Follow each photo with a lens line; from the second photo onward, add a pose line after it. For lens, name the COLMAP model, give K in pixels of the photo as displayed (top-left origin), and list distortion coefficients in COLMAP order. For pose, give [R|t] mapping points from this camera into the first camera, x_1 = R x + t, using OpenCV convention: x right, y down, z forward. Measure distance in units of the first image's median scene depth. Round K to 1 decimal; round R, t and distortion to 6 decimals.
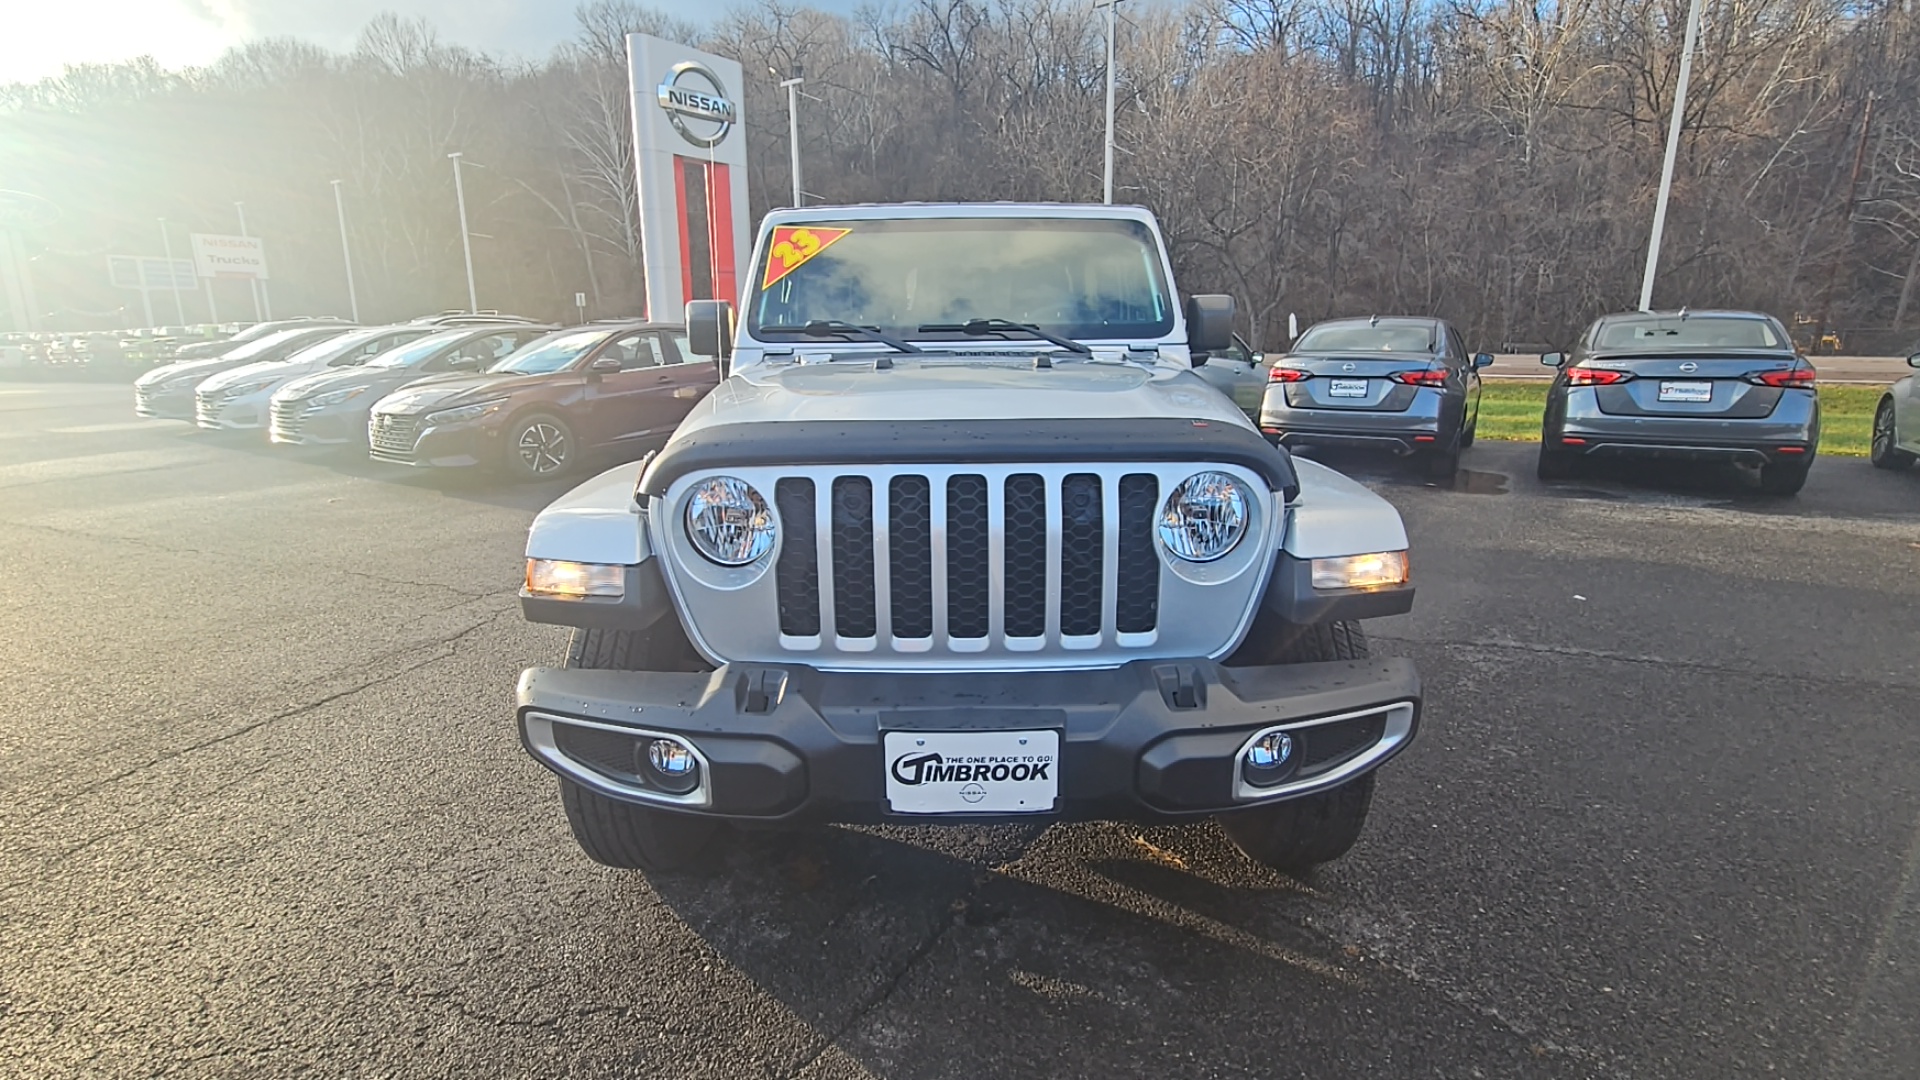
lens RADIAL K [[842.2, 0, 951.2], [0, 842.2, 532.2], [0, 0, 1]] dist [0.015498, -0.008961]
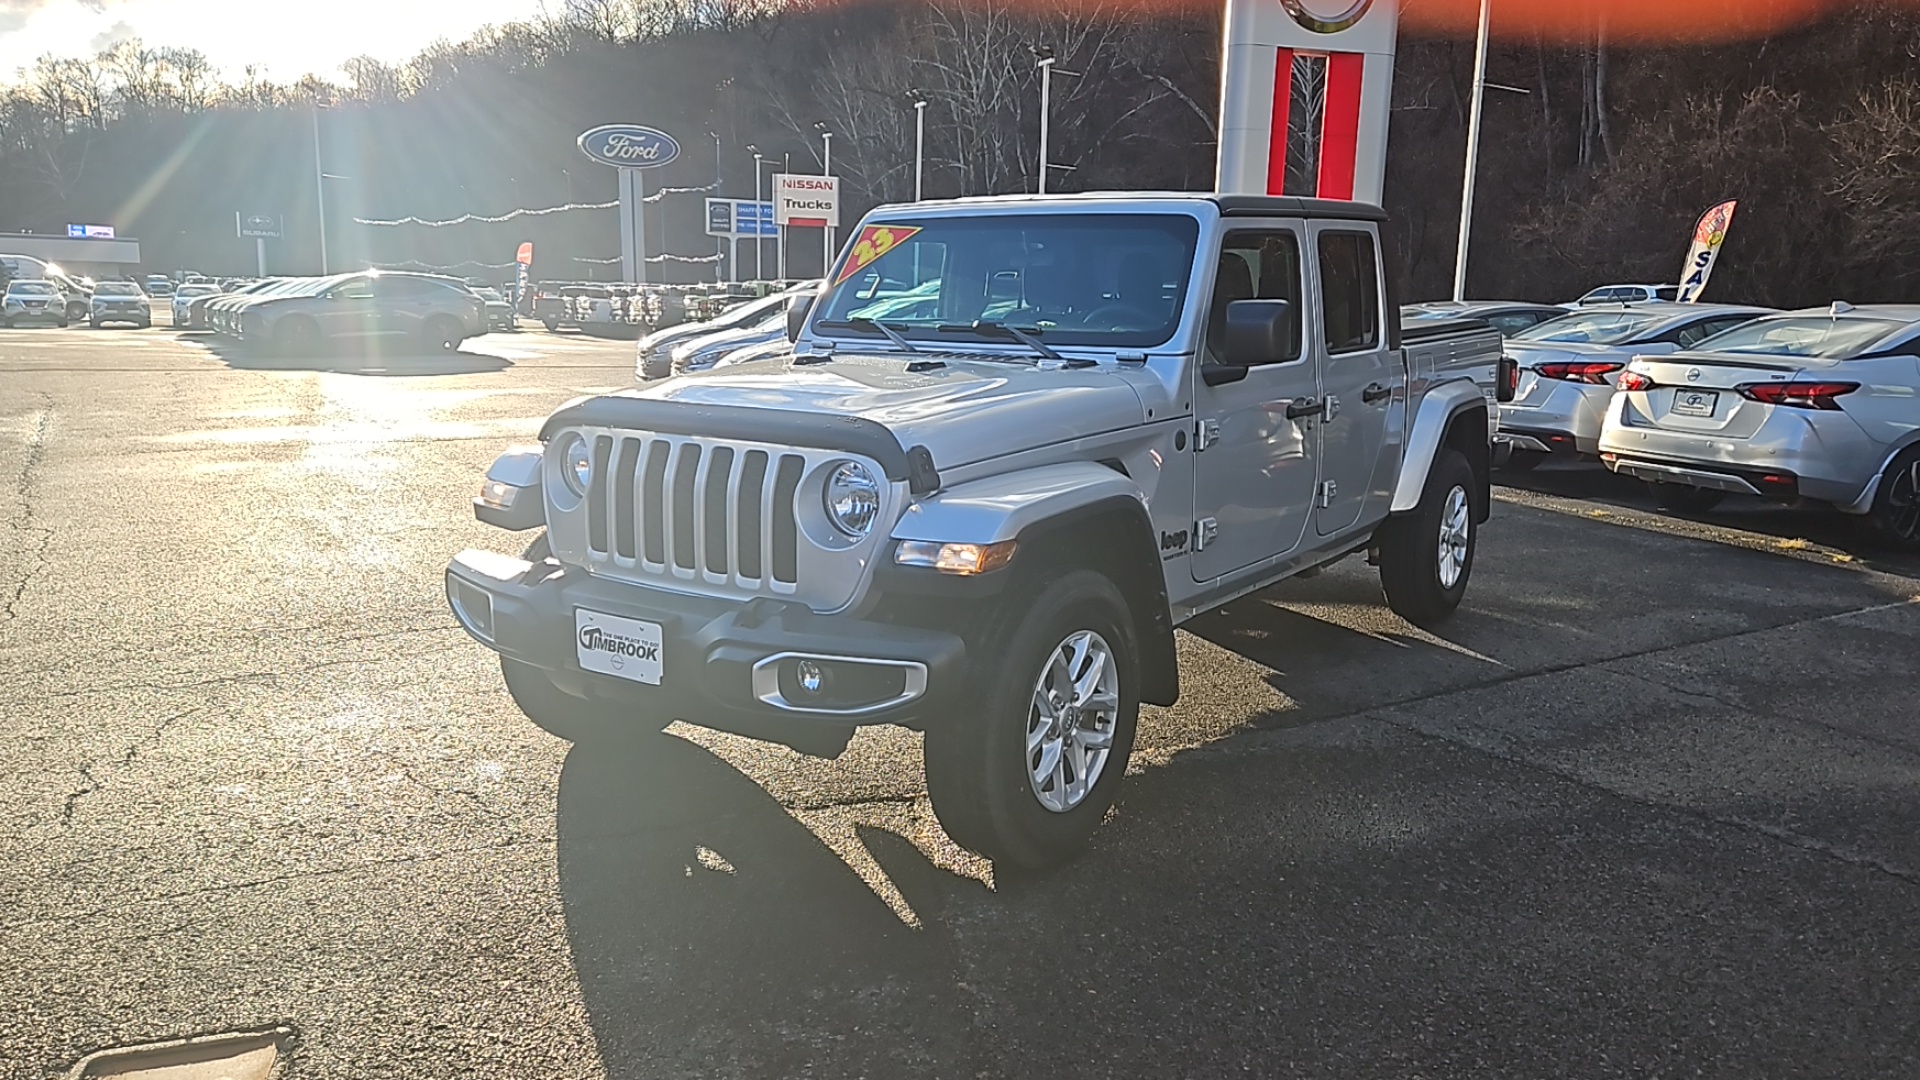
lens RADIAL K [[1428.3, 0, 967.4], [0, 1428.3, 515.6], [0, 0, 1]] dist [0.047878, -0.060257]
pose [[0.820044, 0.107690, -0.562077, 1.038059], [-0.152622, 0.987719, -0.033429, 0.033572], [0.551574, 0.113199, 0.826409, -0.387449]]
